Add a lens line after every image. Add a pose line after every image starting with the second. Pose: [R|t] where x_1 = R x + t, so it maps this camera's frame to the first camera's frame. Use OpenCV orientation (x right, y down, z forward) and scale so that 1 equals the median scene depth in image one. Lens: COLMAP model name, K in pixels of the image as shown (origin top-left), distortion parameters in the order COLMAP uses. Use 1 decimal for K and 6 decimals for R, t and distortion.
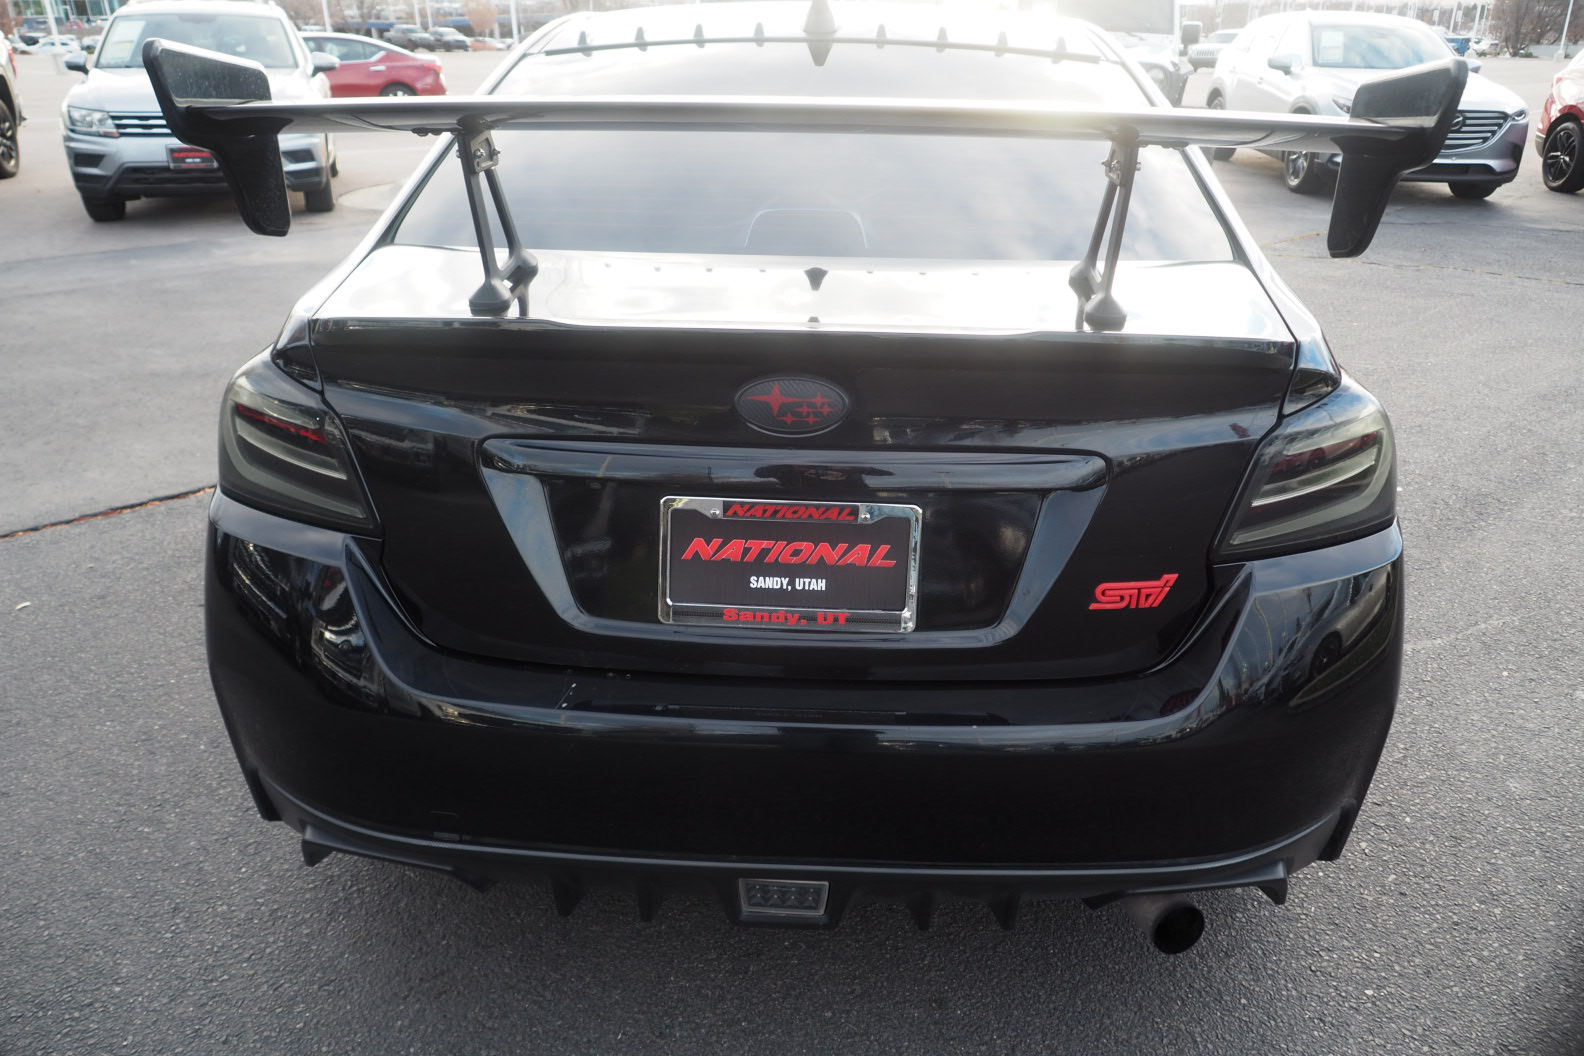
lens RADIAL K [[1123.2, 0, 798.9], [0, 1123.2, 530.7], [0, 0, 1]] dist [-0.026322, -0.002182]
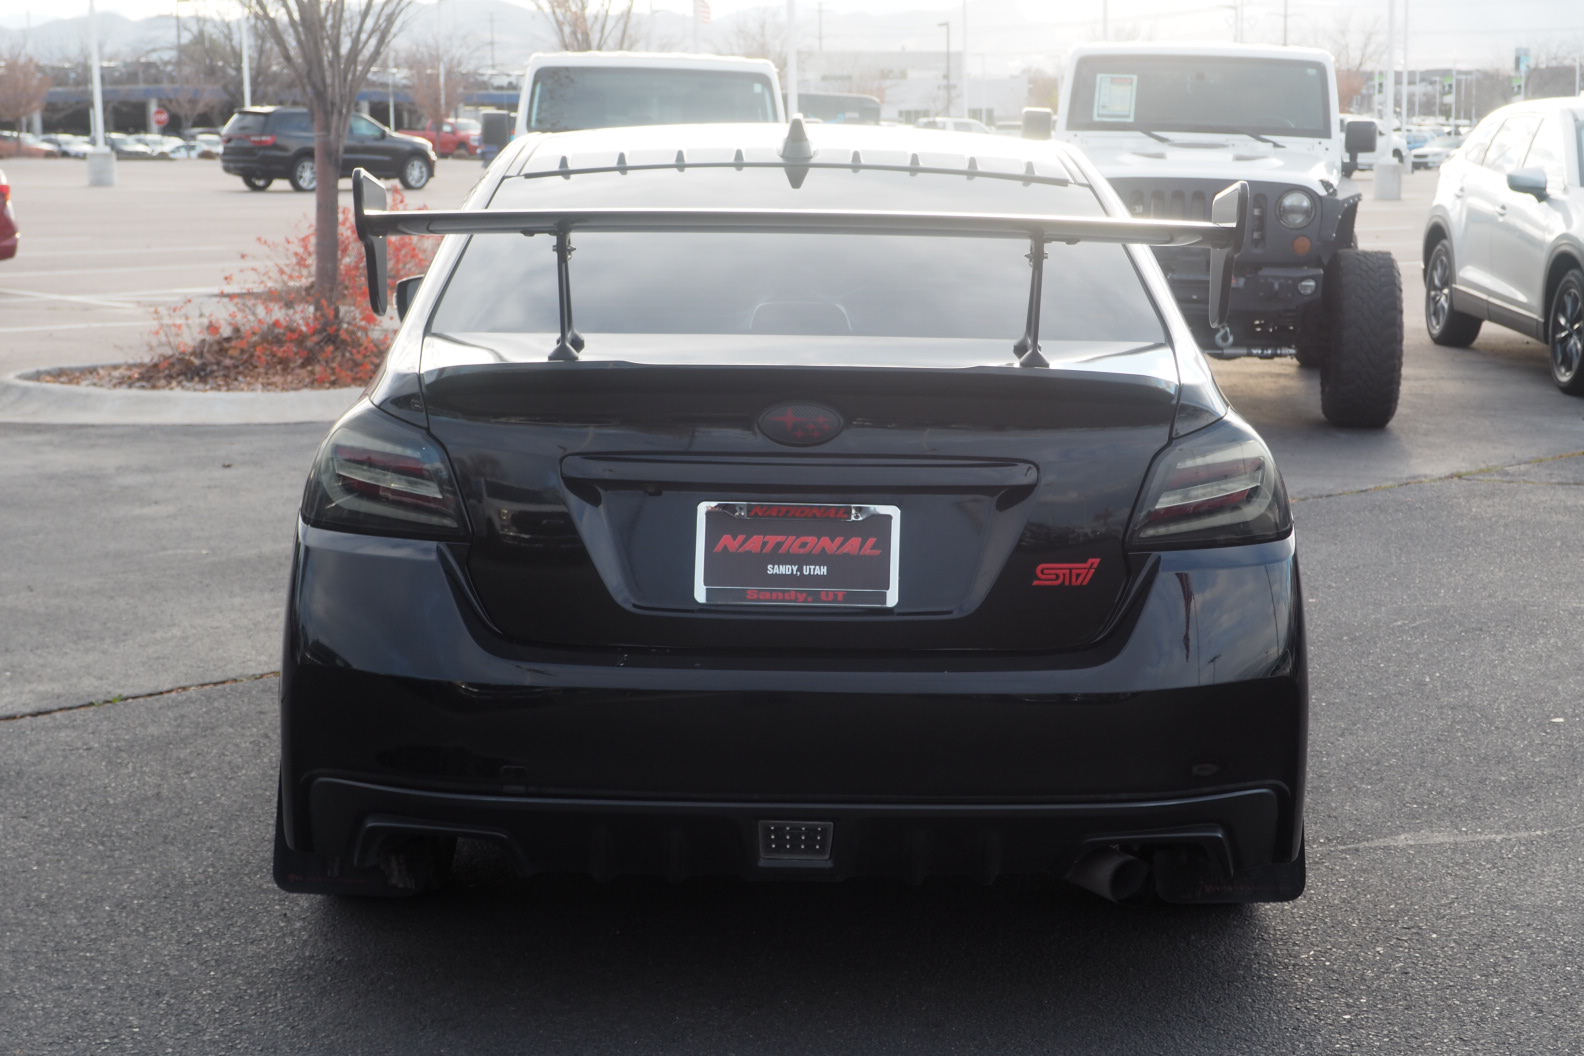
lens RADIAL K [[2420.8, 0, 796.1], [0, 2420.8, 558.5], [0, 0, 1]] dist [0.005009, 0.069228]
pose [[0.998722, -0.006350, 0.050141, -0.148288], [0.018222, 0.970596, -0.240022, 0.692401], [-0.047143, 0.240629, 0.969472, -1.662037]]
